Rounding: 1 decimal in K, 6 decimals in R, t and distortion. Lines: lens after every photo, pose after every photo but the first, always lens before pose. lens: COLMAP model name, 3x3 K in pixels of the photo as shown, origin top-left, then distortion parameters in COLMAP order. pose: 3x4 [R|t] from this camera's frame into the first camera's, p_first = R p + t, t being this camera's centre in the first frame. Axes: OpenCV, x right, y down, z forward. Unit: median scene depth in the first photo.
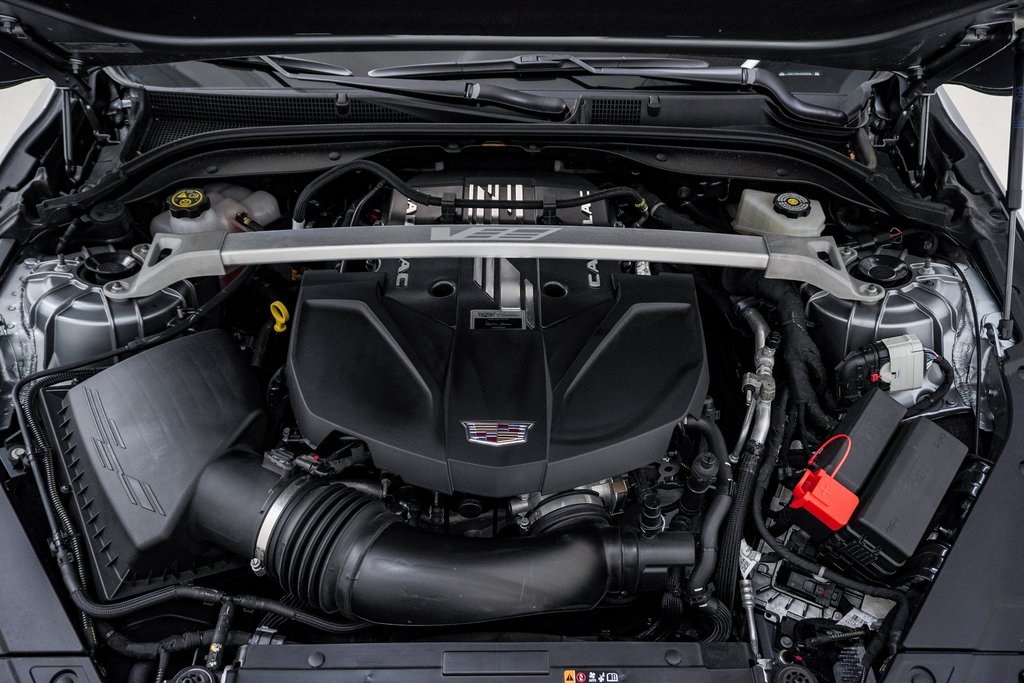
lens RADIAL K [[887.5, 0, 511.7], [0, 887.5, 341.6], [0, 0, 1]] dist [-0.019508, 0.021951]
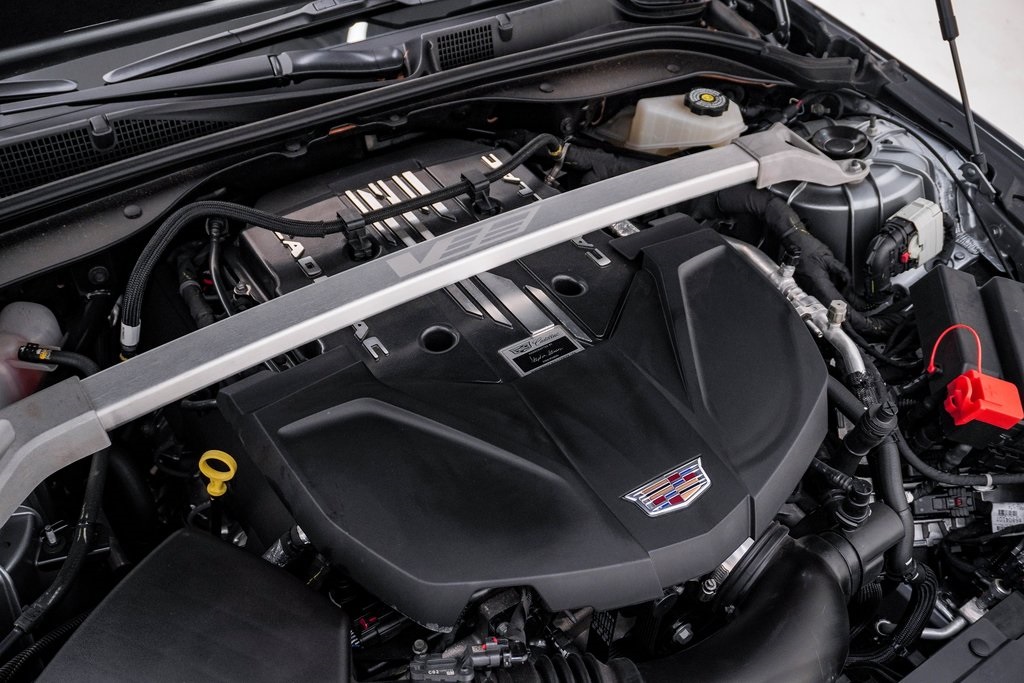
lens RADIAL K [[1001.8, 0, 512.2], [0, 1001.8, 344.1], [0, 0, 1]] dist [0.002343, 0.000000]
pose [[0.827768, -0.357883, 0.432111, -0.337865], [0.345955, 0.931888, 0.109083, -0.110185], [-0.441718, 0.059195, 0.895199, 0.248624]]
